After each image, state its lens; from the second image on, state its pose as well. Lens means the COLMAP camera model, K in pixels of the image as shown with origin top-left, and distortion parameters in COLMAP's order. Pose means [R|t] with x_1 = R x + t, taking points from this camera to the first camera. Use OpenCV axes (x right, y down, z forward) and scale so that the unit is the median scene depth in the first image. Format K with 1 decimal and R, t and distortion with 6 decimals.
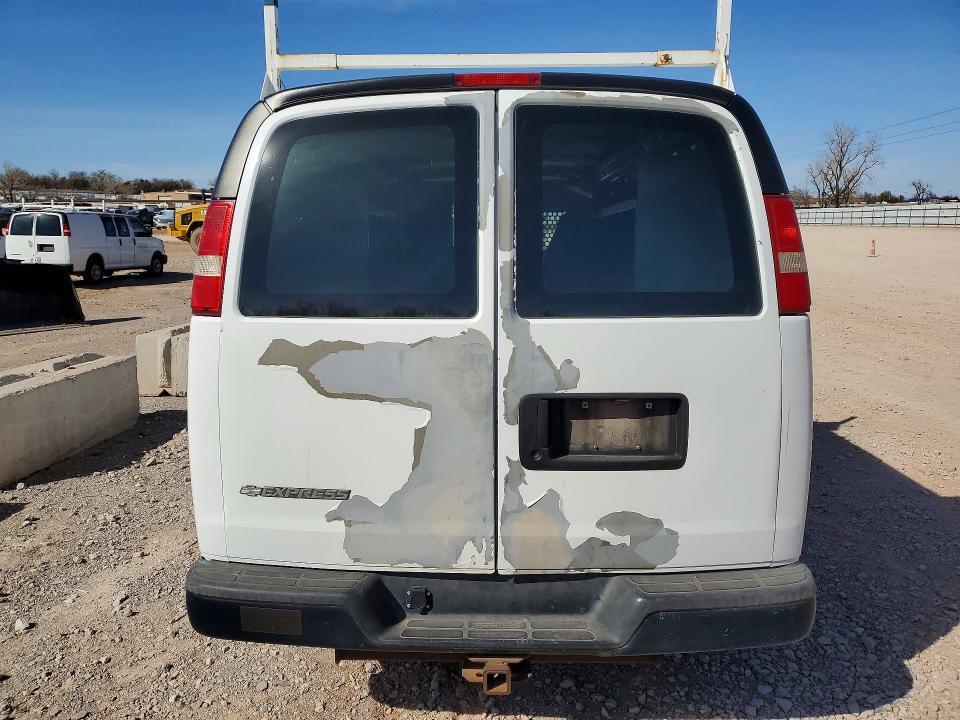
lens RADIAL K [[802.7, 0, 480.0], [0, 802.7, 360.0], [0, 0, 1]] dist [-0.002115, -0.006727]
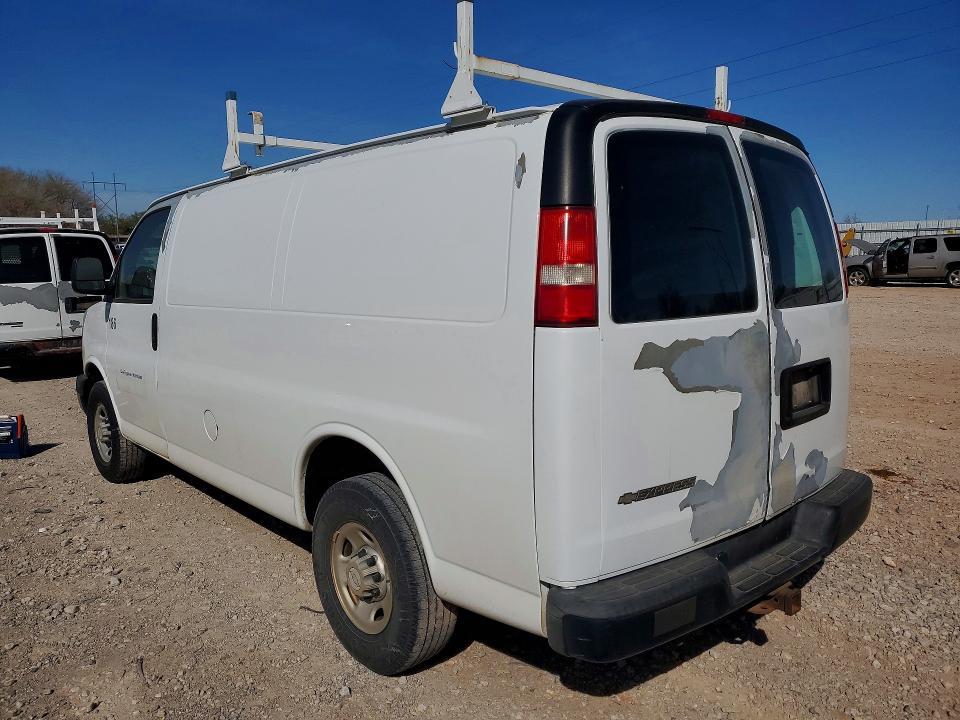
lens RADIAL K [[794.9, 0, 477.8], [0, 794.9, 368.2], [0, 0, 1]] dist [0.006732, -0.001225]
pose [[0.711986, -0.098871, 0.695198, -1.109852], [0.123312, 0.992257, 0.014828, -0.035476], [-0.691282, 0.075169, 0.718665, 0.419387]]
